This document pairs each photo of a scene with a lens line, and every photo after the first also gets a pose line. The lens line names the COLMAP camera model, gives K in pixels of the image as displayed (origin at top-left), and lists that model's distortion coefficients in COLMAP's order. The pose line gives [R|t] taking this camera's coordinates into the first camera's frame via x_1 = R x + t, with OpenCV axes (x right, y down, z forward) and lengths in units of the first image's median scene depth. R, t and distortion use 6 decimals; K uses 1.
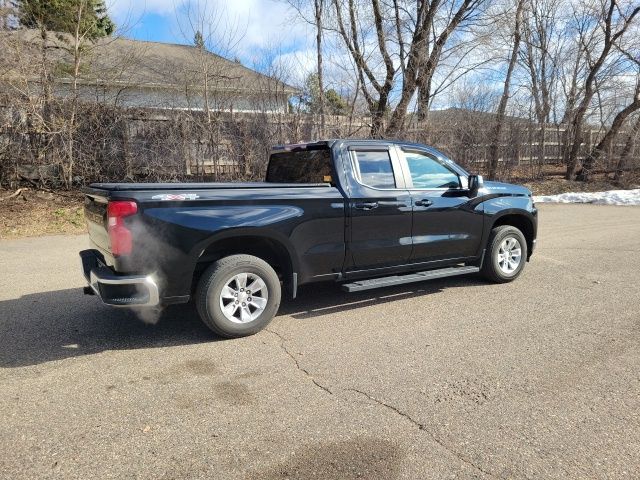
lens RADIAL K [[477.4, 0, 326.6], [0, 477.4, 241.2], [0, 0, 1]] dist [0.053397, -0.038358]
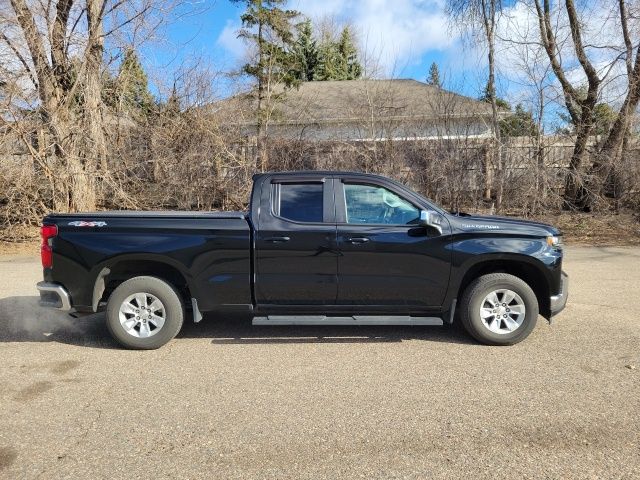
lens RADIAL K [[477.4, 0, 326.6], [0, 477.4, 236.5], [0, 0, 1]] dist [0.053397, -0.038358]
pose [[0.856344, 0.050414, -0.513939, 0.629957], [-0.081158, 0.995994, -0.037529, -0.047457], [0.509988, 0.073848, 0.857005, 0.194089]]
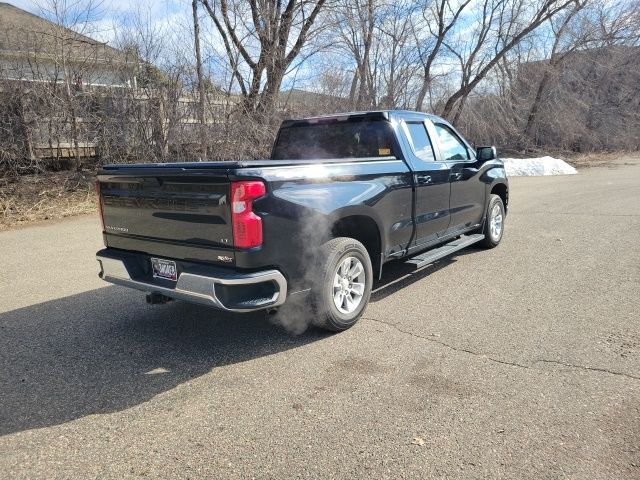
lens RADIAL K [[477.4, 0, 324.7], [0, 477.4, 238.5], [0, 0, 1]] dist [0.053397, -0.038358]
pose [[0.933985, -0.082211, 0.347727, -0.425777], [0.071894, 0.996507, 0.042491, -0.008195], [-0.350006, -0.014687, 0.936632, 0.144193]]
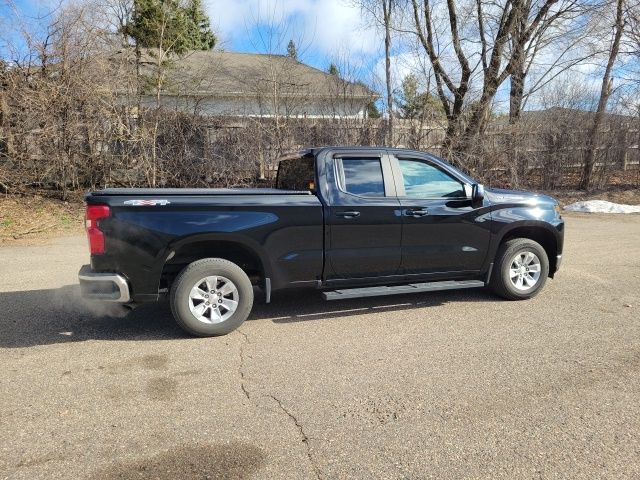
lens RADIAL K [[477.4, 0, 324.4], [0, 477.4, 245.3], [0, 0, 1]] dist [0.053397, -0.038358]
pose [[0.978473, 0.036567, -0.203110, 0.223551], [-0.036390, 0.999327, 0.004607, -0.011504], [0.203141, 0.002883, 0.979145, 0.017601]]
